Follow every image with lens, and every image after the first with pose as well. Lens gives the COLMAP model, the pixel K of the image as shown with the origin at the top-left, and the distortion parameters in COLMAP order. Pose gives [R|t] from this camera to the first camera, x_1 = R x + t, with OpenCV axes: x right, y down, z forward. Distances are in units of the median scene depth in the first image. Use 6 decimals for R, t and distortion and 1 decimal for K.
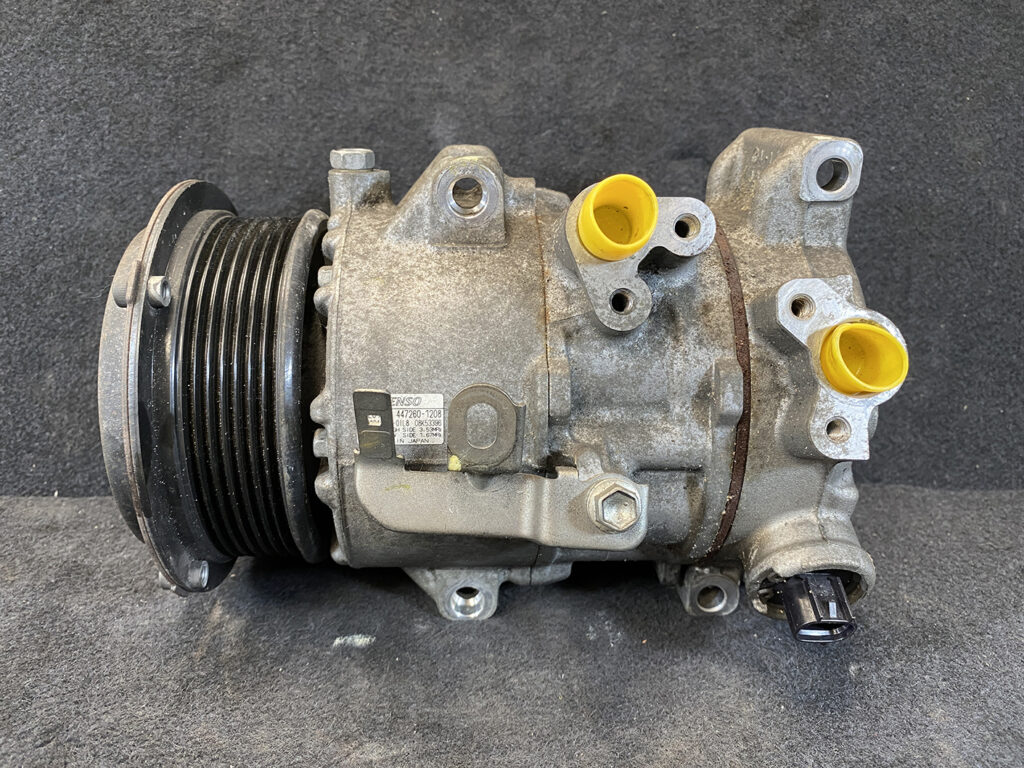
lens RADIAL K [[752.1, 0, 506.8], [0, 752.1, 390.8], [0, 0, 1]] dist [-0.006652, 0.002592]
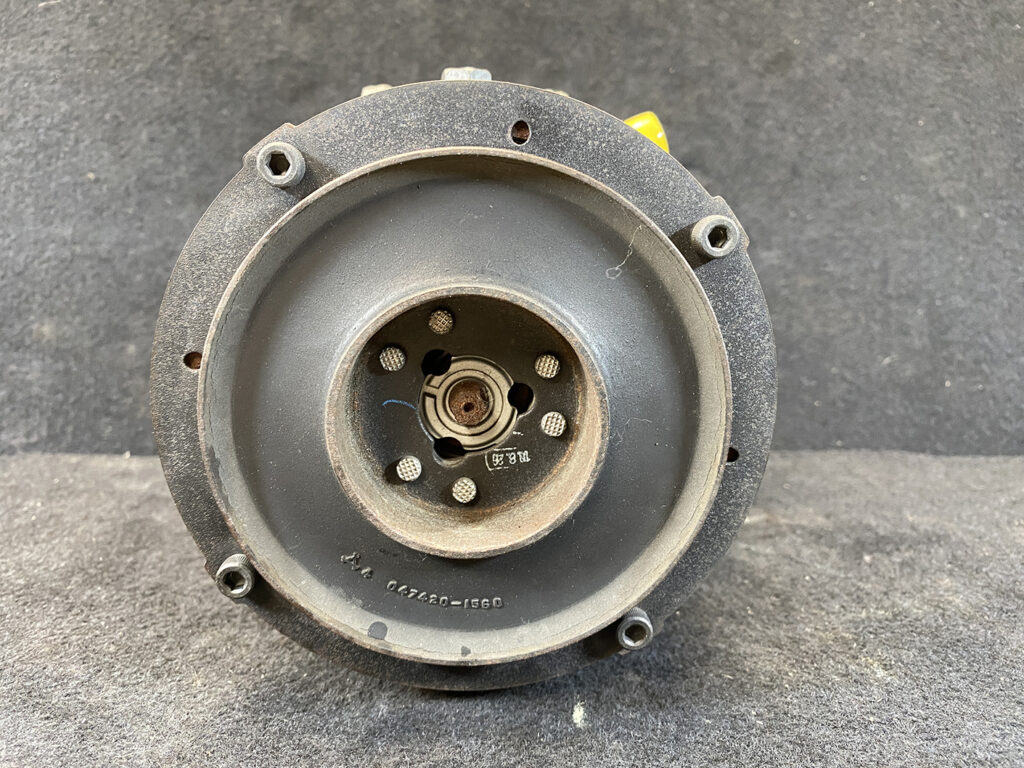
lens RADIAL K [[760.5, 0, 504.4], [0, 760.5, 379.4], [0, 0, 1]] dist [-0.025651, 0.025538]
pose [[0.999895, -0.007949, 0.012124, -0.063542], [0.009916, 0.985062, -0.171916, 0.217309], [-0.010576, 0.172018, 0.985037, -0.104107]]
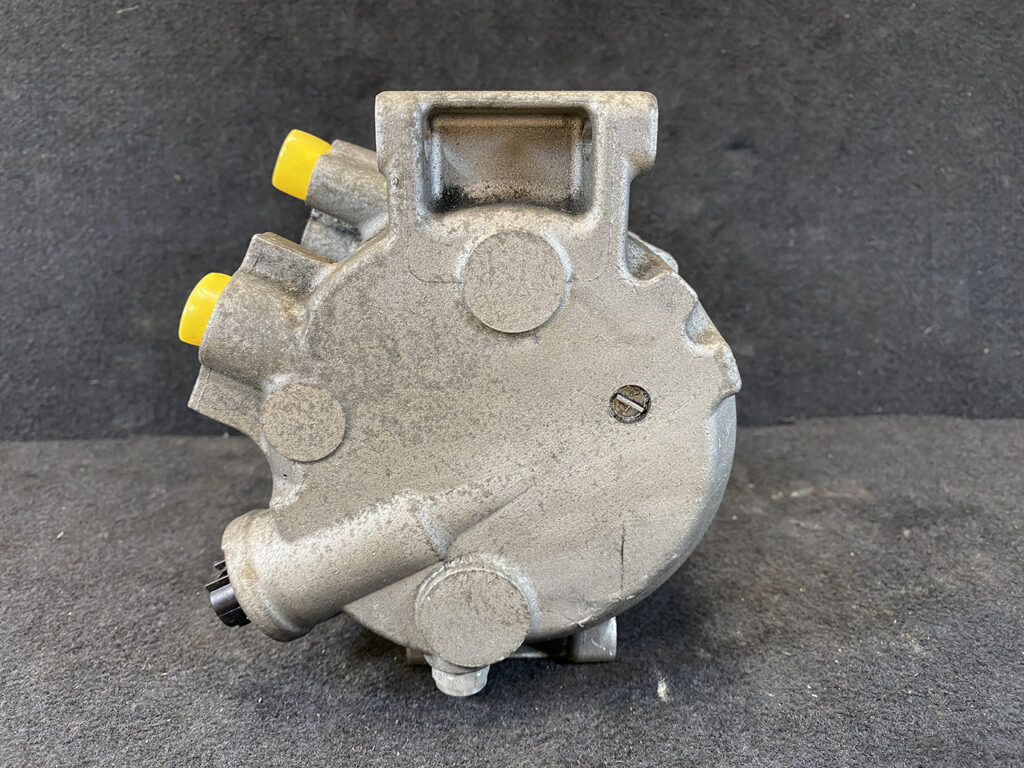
lens RADIAL K [[752.1, 0, 514.1], [0, 752.1, 374.9], [0, 0, 1]] dist [-0.006652, 0.002592]
pose [[0.999433, -0.027308, -0.019698, -0.110349], [0.025692, 0.996615, -0.078089, 0.142412], [0.021763, 0.077538, 0.996752, -0.192365]]
